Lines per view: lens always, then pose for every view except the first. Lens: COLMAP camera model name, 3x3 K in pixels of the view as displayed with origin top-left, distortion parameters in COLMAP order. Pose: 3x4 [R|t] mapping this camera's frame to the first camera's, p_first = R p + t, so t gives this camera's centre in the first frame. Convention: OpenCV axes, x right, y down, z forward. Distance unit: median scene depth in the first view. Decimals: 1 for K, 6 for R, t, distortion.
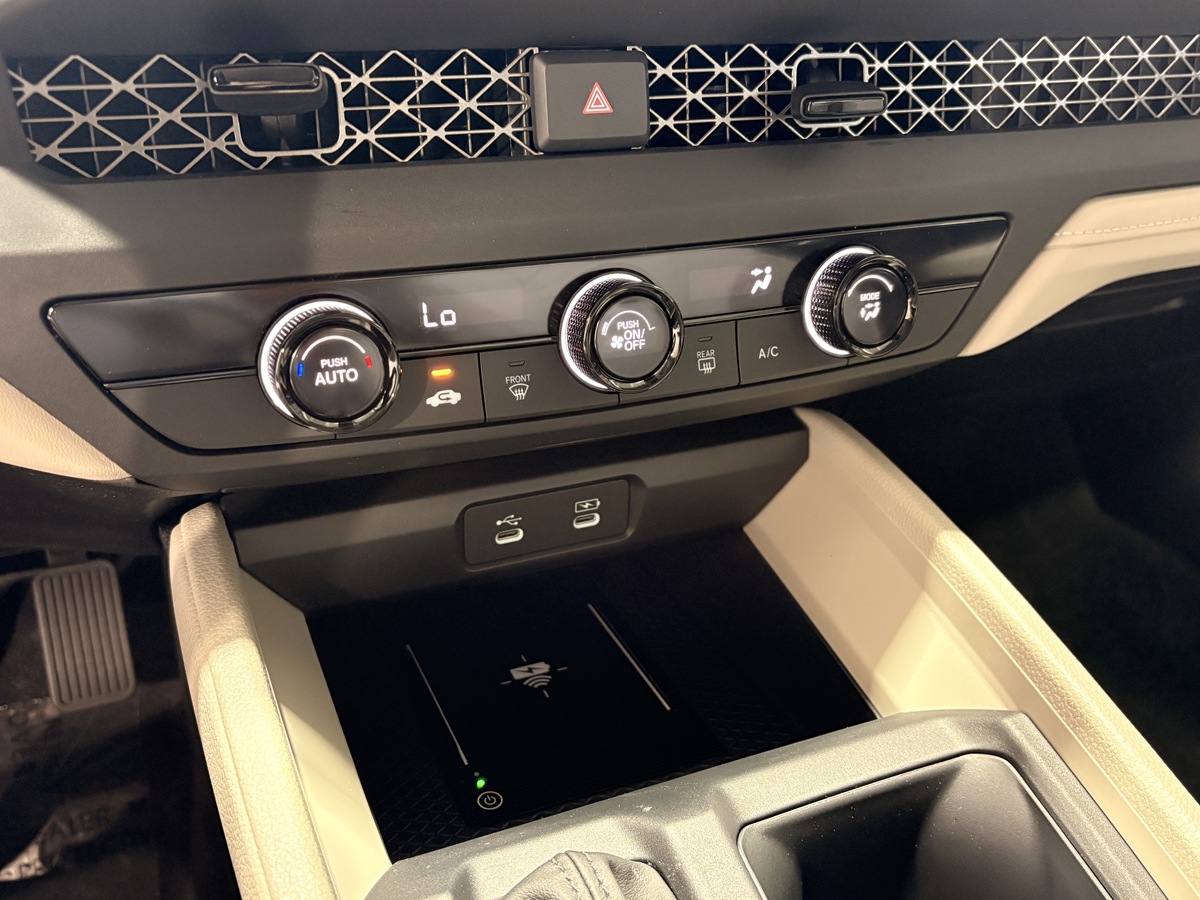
lens RADIAL K [[1181.9, 0, 604.7], [0, 1181.9, 449.6], [0, 0, 1]] dist [0.013061, 0.000000]
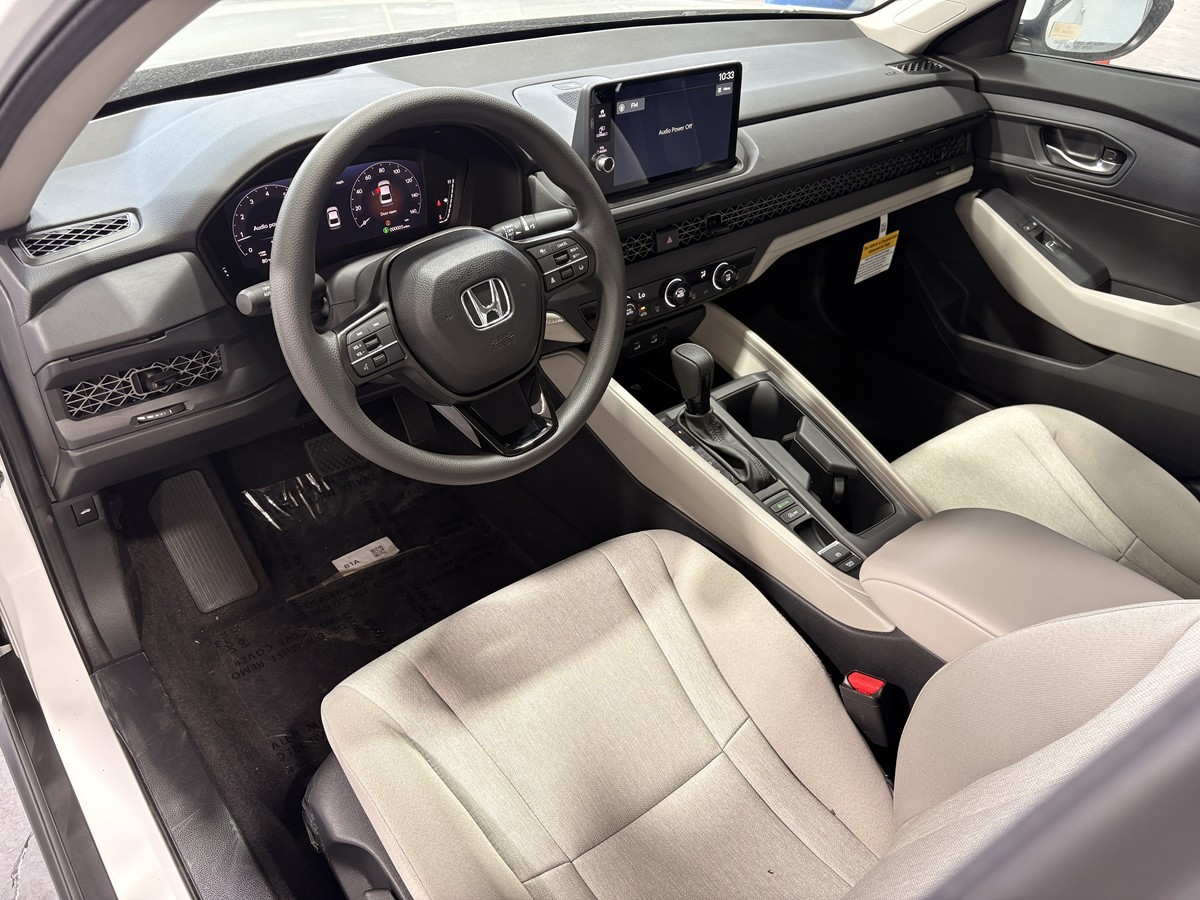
lens RADIAL K [[911.6, 0, 599.8], [0, 911.6, 455.7], [0, 0, 1]] dist [0.046281, -0.003799]
pose [[0.966999, -0.154707, 0.202433, -1.038867], [0.118324, 0.976350, 0.180944, -0.156784], [-0.225639, -0.151020, 0.962434, -2.256162]]
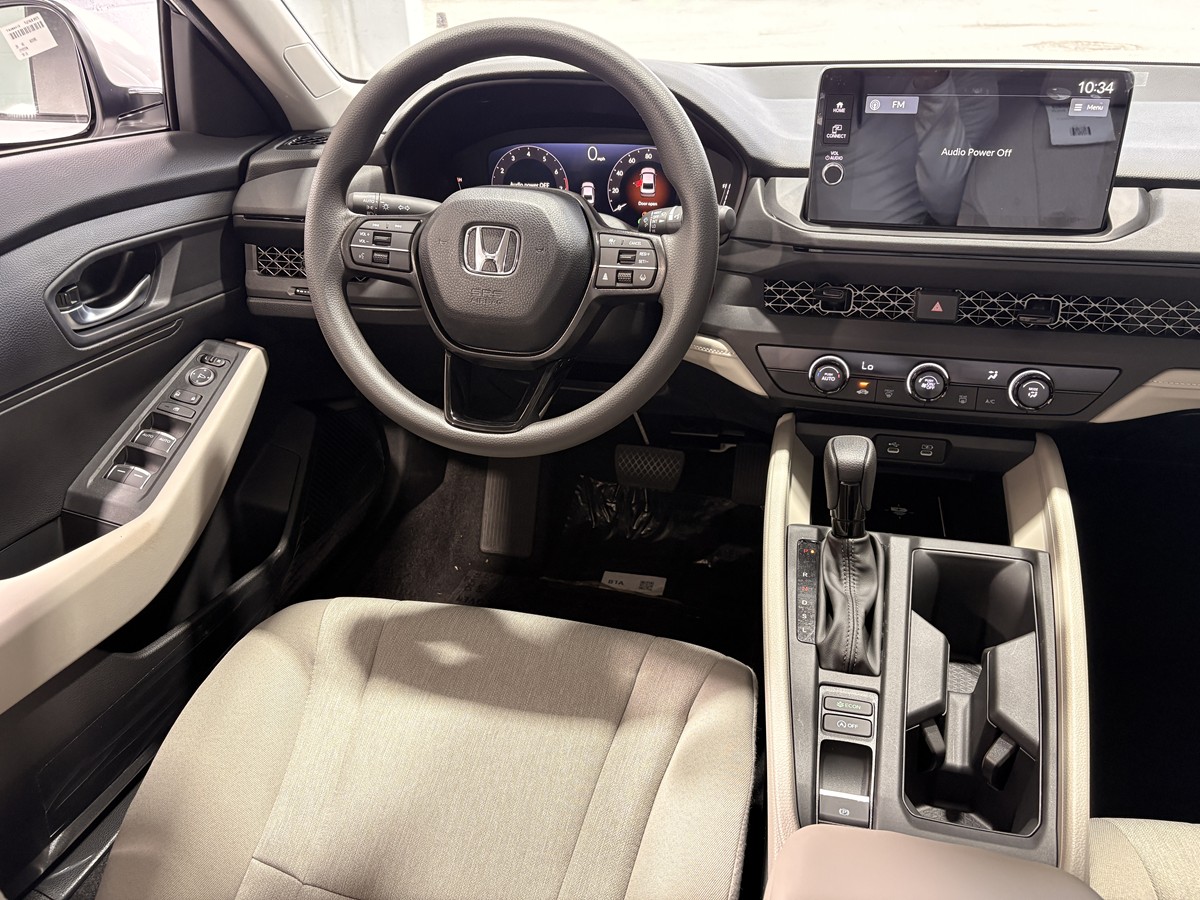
lens RADIAL K [[911.6, 0, 602.7], [0, 911.6, 445.8], [0, 0, 1]] dist [0.046281, -0.003799]
pose [[0.792578, 0.235691, -0.562379, 0.718651], [-0.229918, 0.969718, 0.082374, 0.054827], [0.564763, 0.064013, 0.822766, -1.399642]]
